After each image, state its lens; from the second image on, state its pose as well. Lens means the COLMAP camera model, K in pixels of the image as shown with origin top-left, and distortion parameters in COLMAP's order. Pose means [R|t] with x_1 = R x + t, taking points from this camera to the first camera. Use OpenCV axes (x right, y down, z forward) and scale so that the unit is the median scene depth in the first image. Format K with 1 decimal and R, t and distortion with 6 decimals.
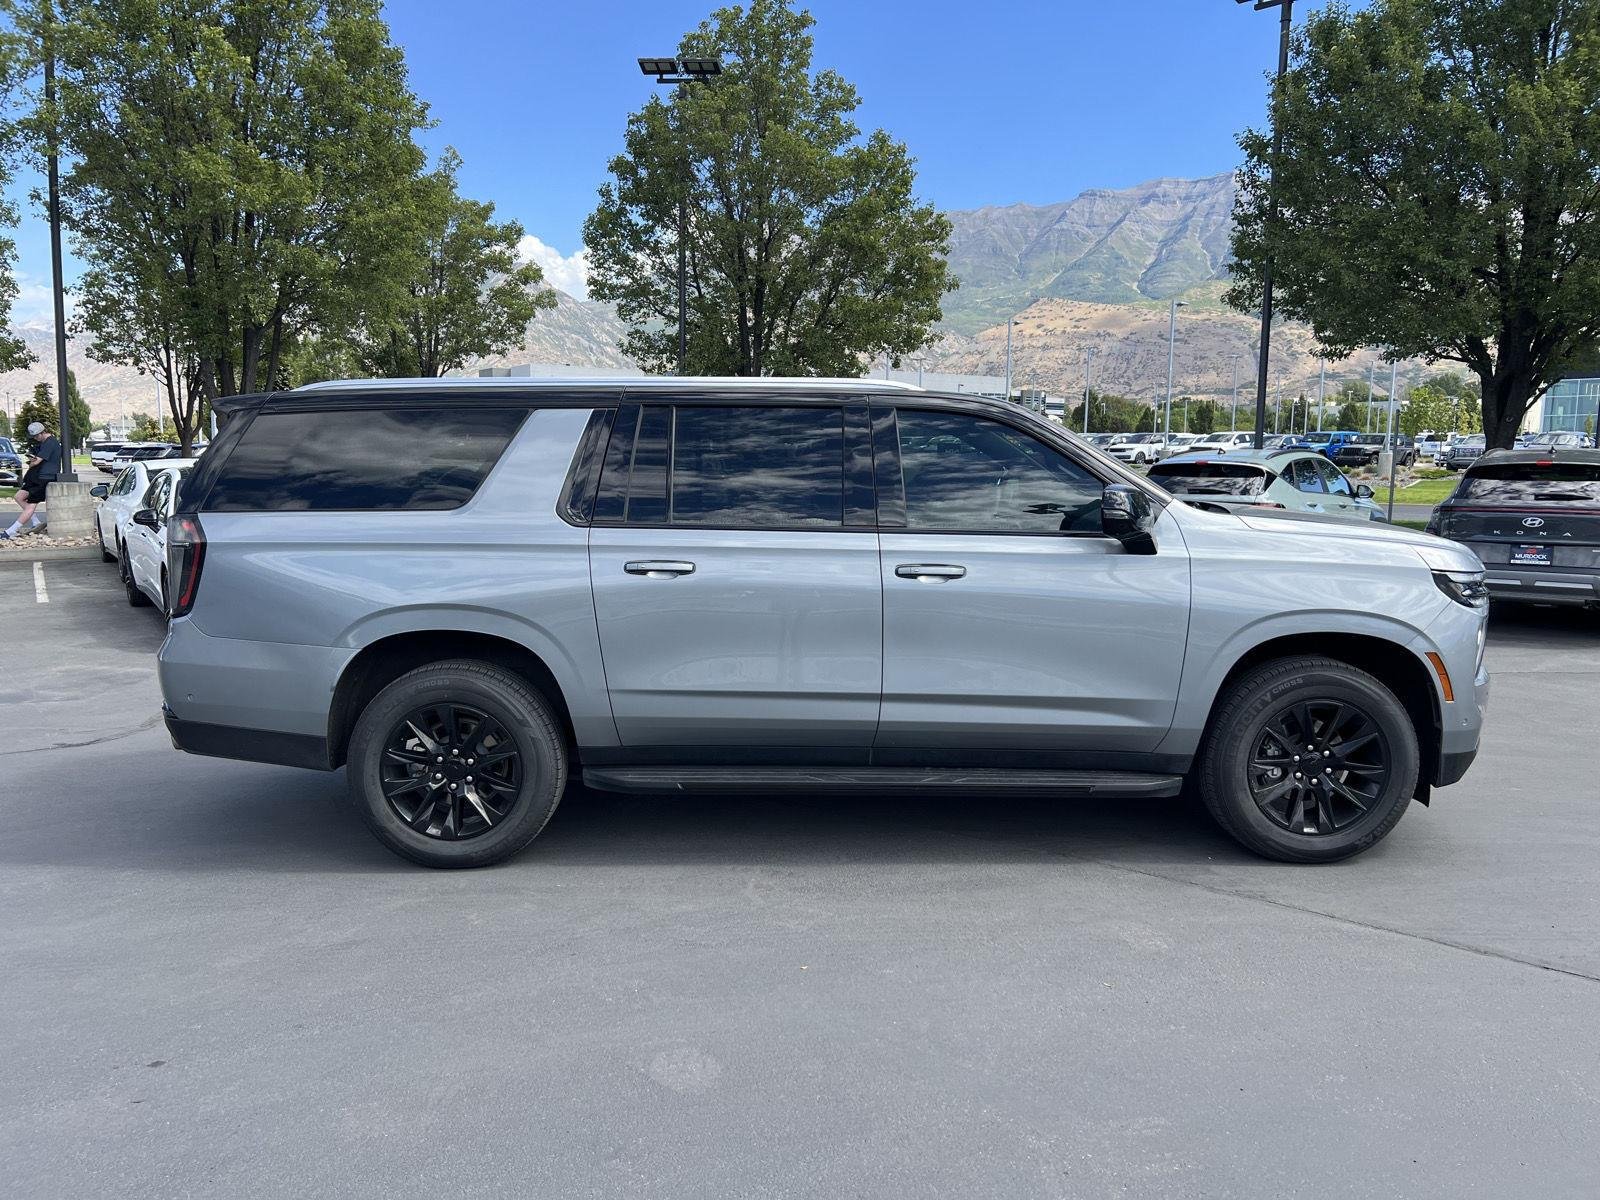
lens RADIAL K [[1298.1, 0, 812.3], [0, 1298.1, 606.3], [0, 0, 1]] dist [0.048970, -0.046118]
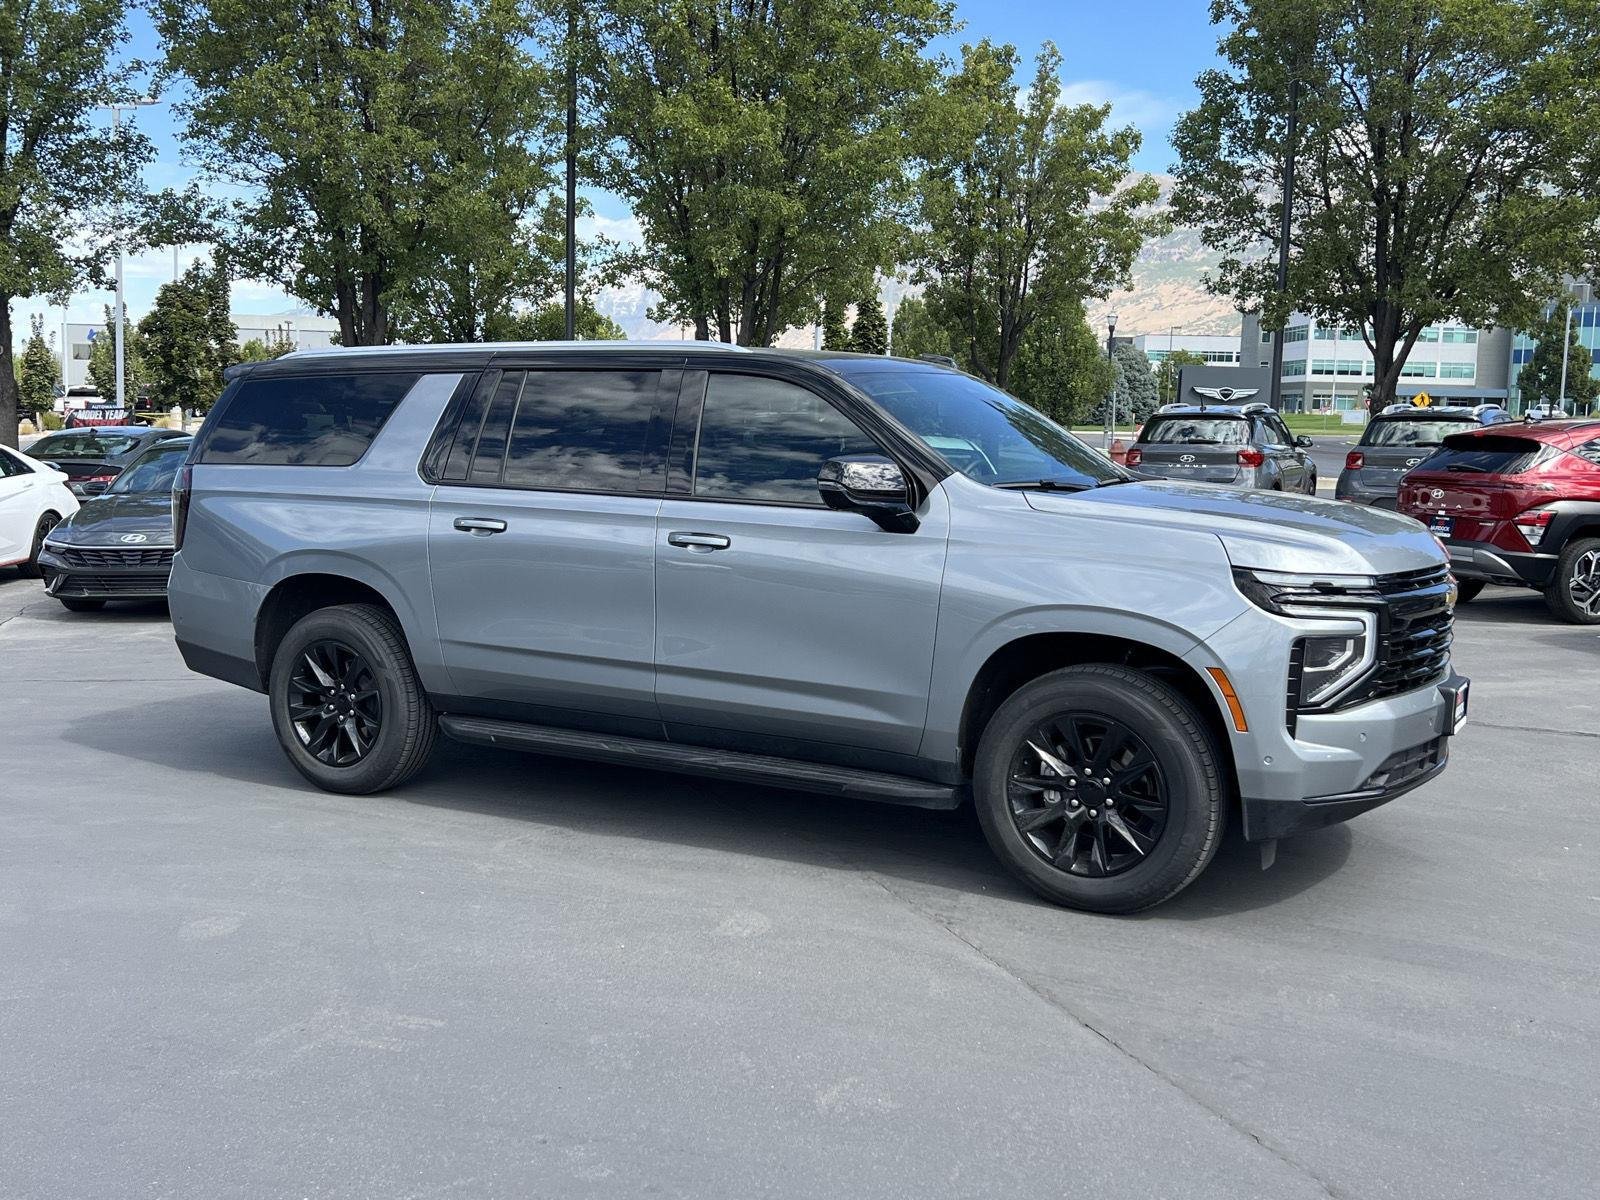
lens RADIAL K [[1761.9, 0, 747.3], [0, 1761.9, 630.7], [0, 0, 1]] dist [0.029688, 0.000000]
pose [[0.847449, 0.071129, -0.526090, 0.794815], [-0.071317, 0.997254, 0.019950, 0.010613], [0.526065, 0.020612, 0.850195, -0.085824]]
